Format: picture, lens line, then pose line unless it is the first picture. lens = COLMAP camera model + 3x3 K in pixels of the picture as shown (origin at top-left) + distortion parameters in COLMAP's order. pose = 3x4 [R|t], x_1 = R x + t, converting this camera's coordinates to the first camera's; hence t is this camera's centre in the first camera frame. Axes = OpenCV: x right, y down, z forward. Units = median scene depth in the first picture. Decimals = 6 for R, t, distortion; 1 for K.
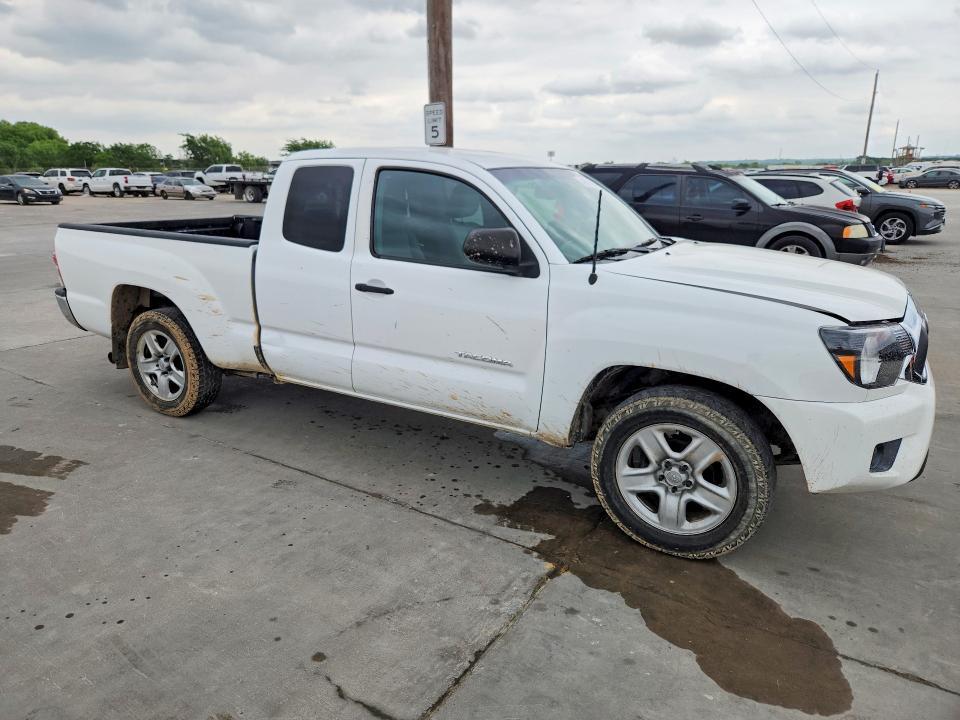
lens RADIAL K [[622.9, 0, 466.8], [0, 622.9, 356.7], [0, 0, 1]] dist [0.061702, -0.054580]
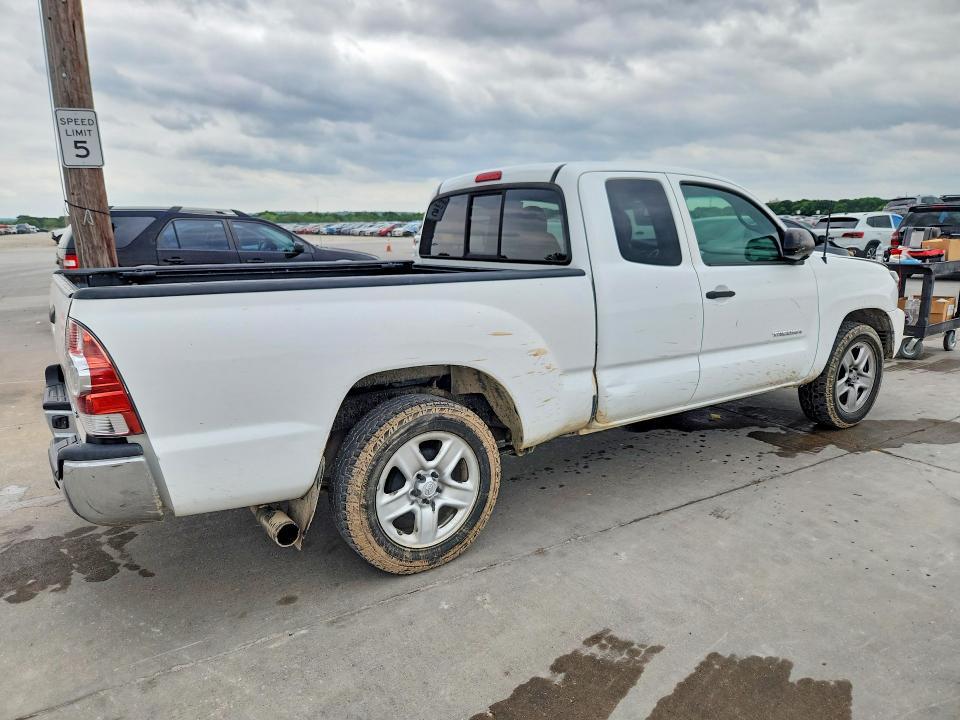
lens RADIAL K [[624.7, 0, 480.0], [0, 624.7, 360.0], [0, 0, 1]] dist [0.004114, 0.001572]
pose [[0.477085, -0.196173, 0.856683, -1.192594], [0.260103, 0.962618, 0.075580, -0.175922], [-0.839486, 0.186768, 0.510276, 0.773842]]
